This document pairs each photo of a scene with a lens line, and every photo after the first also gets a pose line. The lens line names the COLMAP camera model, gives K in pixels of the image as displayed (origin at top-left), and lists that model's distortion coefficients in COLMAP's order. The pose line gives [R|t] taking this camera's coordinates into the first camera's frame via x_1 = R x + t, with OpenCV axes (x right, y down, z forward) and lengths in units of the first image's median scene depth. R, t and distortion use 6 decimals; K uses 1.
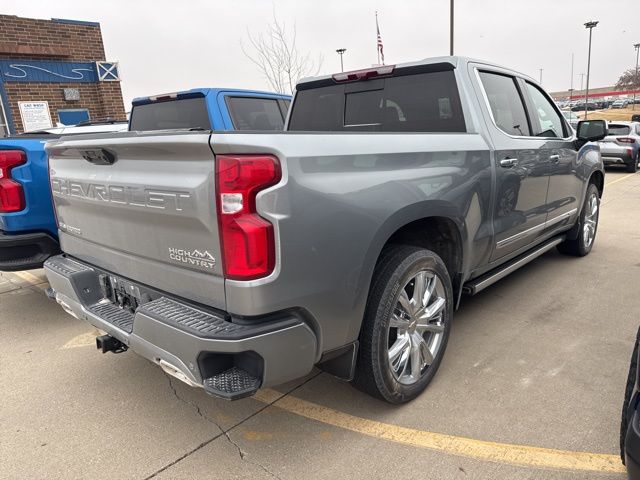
lens RADIAL K [[463.6, 0, 320.0], [0, 463.6, 240.0], [0, 0, 1]] dist [0.072584, -0.000438]
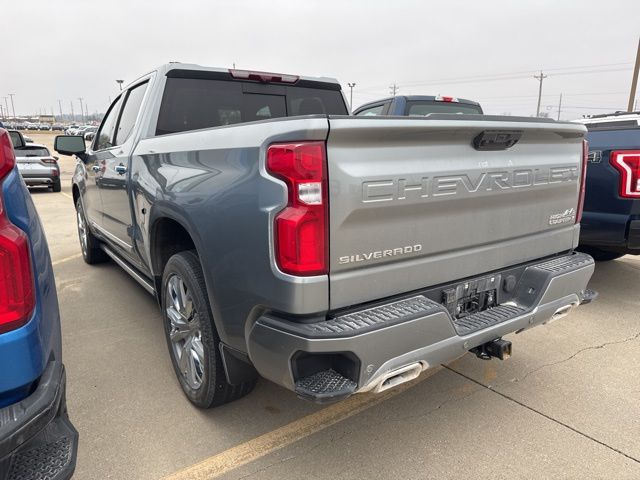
lens RADIAL K [[463.6, 0, 320.0], [0, 463.6, 240.0], [0, 0, 1]] dist [0.072584, -0.000438]
pose [[0.218988, -0.156083, 0.963163, -1.442703], [0.210696, 0.971398, 0.109512, -0.161417], [-0.952707, 0.178953, 0.245611, 1.129806]]
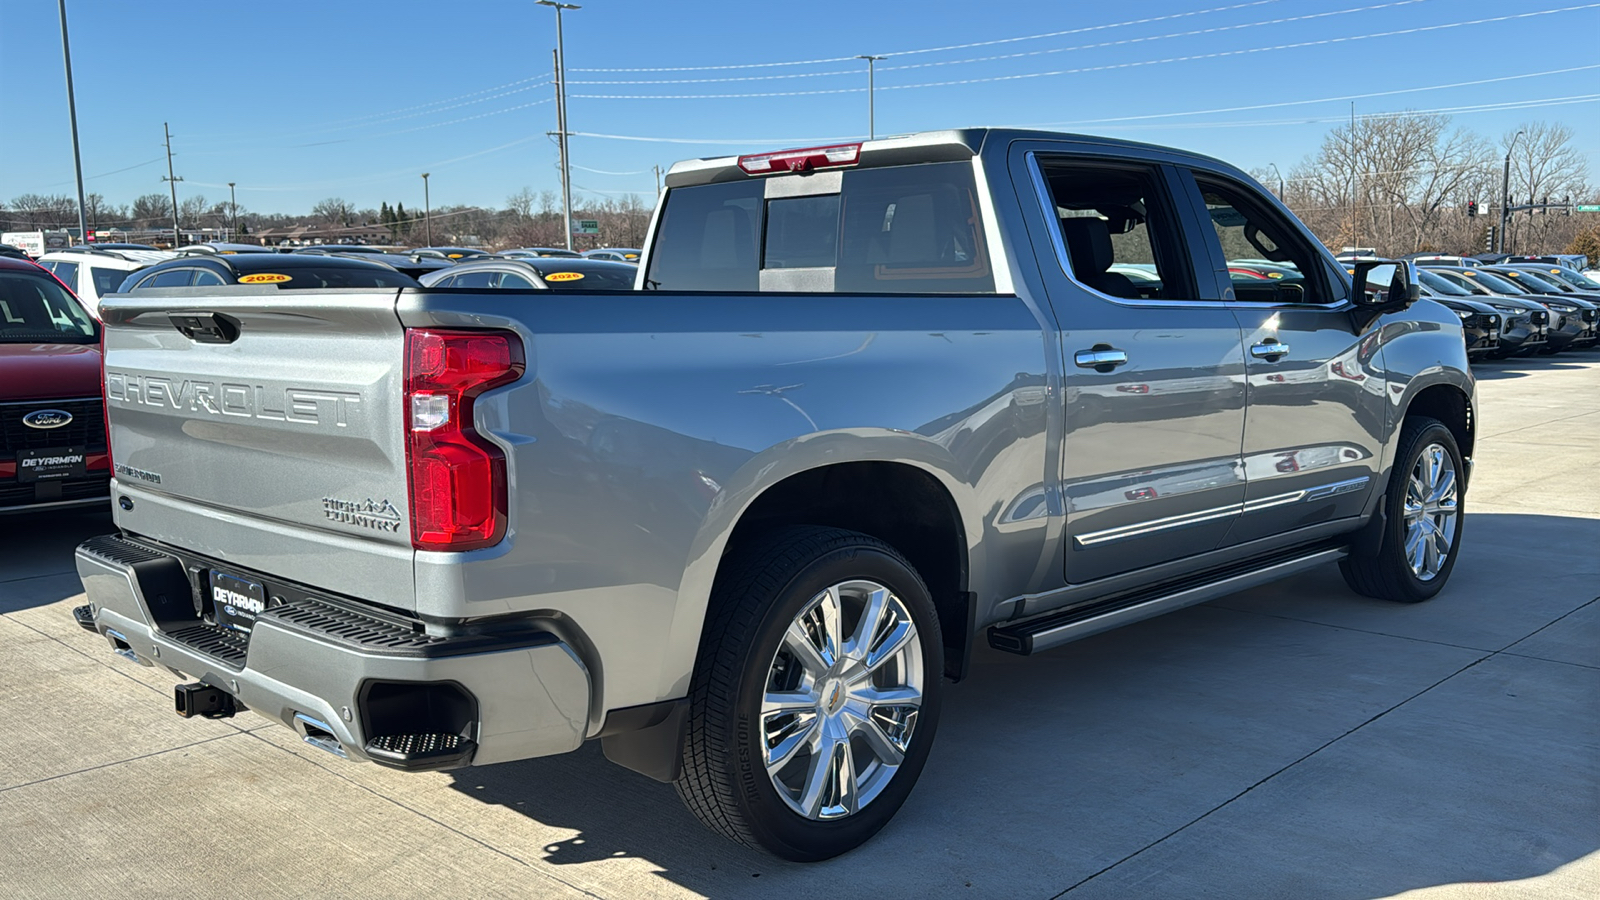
lens RADIAL K [[1366.0, 0, 800.0], [0, 1366.0, 450.0], [0, 0, 1]] dist [0.070071, -0.007502]
pose [[0.999261, 0.025756, -0.028518, 0.240995], [-0.028324, 0.995203, -0.093640, 0.084701], [0.025970, 0.094379, 0.995198, -0.508082]]
